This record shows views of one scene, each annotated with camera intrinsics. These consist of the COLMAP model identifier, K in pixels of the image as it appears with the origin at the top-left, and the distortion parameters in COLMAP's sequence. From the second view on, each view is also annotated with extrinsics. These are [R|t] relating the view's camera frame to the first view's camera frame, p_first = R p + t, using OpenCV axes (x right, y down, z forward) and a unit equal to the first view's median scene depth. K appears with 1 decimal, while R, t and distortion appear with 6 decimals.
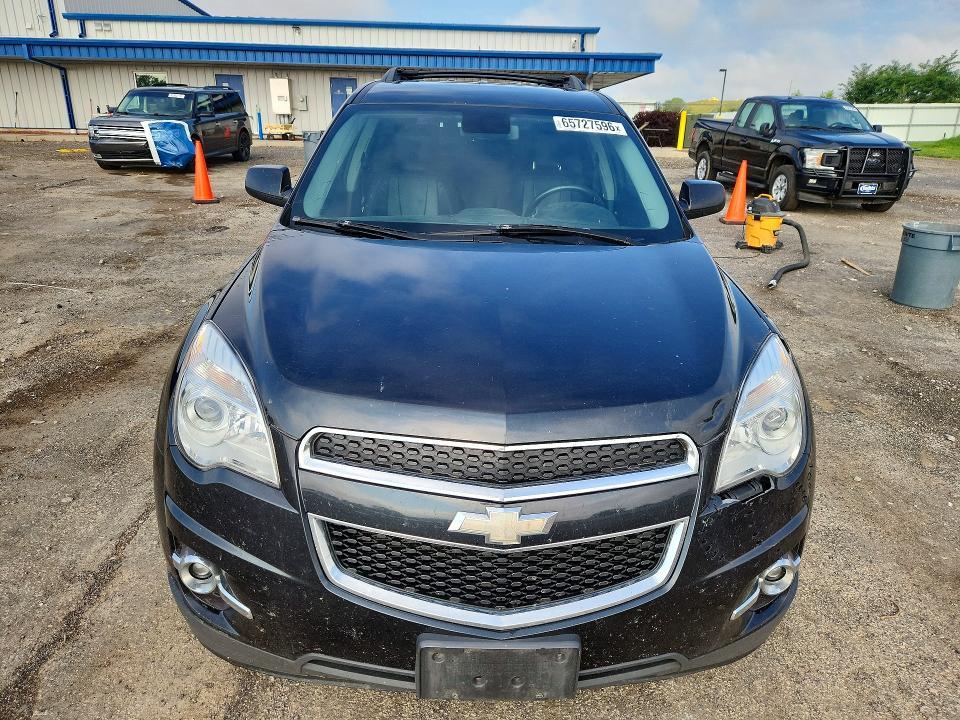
lens RADIAL K [[662.0, 0, 480.0], [0, 662.0, 360.0], [0, 0, 1]] dist [-0.000179, -0.002443]
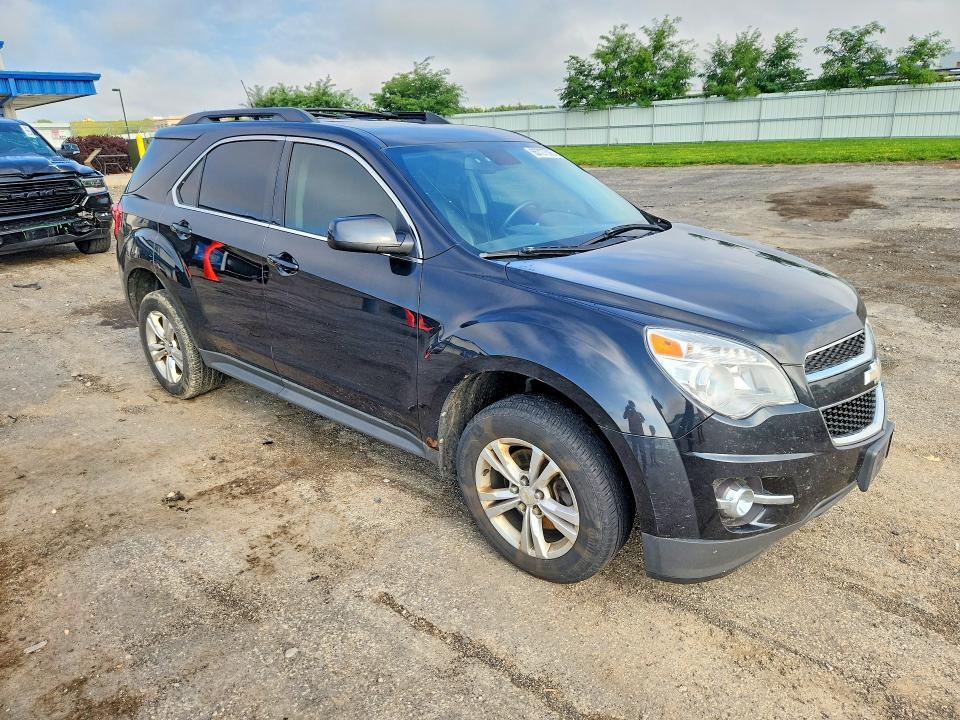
lens RADIAL K [[662.0, 0, 480.0], [0, 662.0, 360.0], [0, 0, 1]] dist [-0.000179, -0.002443]
pose [[0.657854, -0.277301, 0.700237, -0.132904], [0.293232, 0.950691, 0.101000, -0.019473], [-0.693717, 0.138889, 0.706730, 0.031699]]
